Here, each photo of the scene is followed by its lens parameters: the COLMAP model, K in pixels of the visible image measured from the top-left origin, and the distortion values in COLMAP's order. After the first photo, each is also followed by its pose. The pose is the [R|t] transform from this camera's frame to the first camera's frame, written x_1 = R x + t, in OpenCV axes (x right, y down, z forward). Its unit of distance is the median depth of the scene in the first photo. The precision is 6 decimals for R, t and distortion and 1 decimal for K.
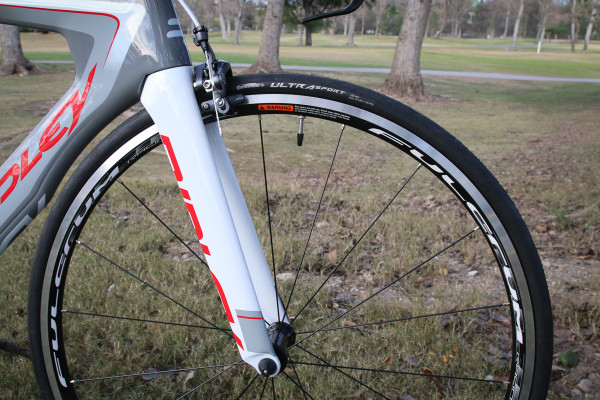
lens RADIAL K [[620.2, 0, 300.0], [0, 620.2, 200.0], [0, 0, 1]] dist [-0.117233, 0.184652]
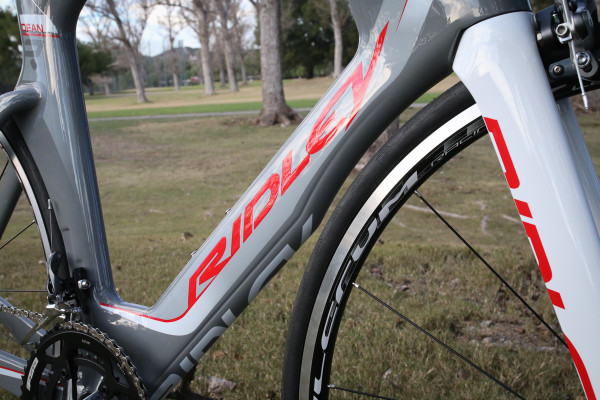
lens RADIAL K [[767.8, 0, 300.0], [0, 767.8, 200.0], [0, 0, 1]] dist [-0.010593, -0.051330]
pose [[0.920995, -0.007036, -0.389512, -0.082382], [-0.036268, 0.993946, -0.103708, 0.065225], [0.387884, 0.109641, 0.915164, 0.174871]]
